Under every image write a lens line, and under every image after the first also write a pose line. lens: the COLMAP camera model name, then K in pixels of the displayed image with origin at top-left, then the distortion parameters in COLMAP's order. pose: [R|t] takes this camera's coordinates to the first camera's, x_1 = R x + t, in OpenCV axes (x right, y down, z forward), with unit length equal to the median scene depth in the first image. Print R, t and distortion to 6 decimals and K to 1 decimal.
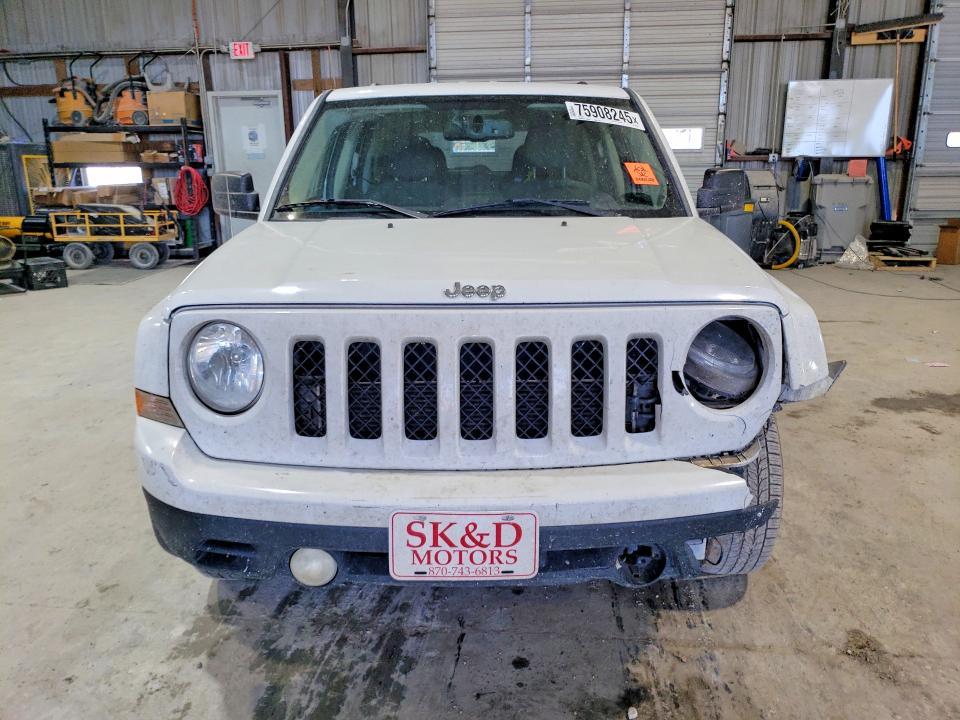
lens RADIAL K [[743.0, 0, 483.8], [0, 743.0, 360.2], [0, 0, 1]] dist [0.029394, -0.017750]
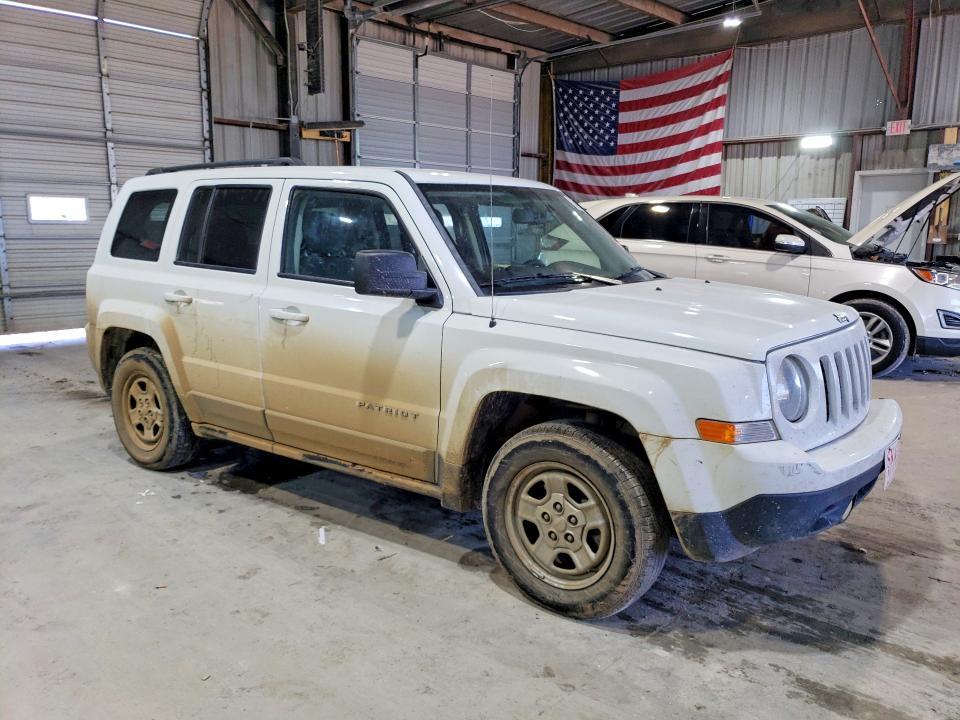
lens RADIAL K [[743.0, 0, 483.8], [0, 743.0, 358.2], [0, 0, 1]] dist [0.029394, -0.017750]
pose [[0.609740, -0.131578, 0.781604, -0.309523], [0.201319, 0.979494, 0.007841, -0.030139], [-0.766608, 0.152571, 0.623726, 0.096518]]
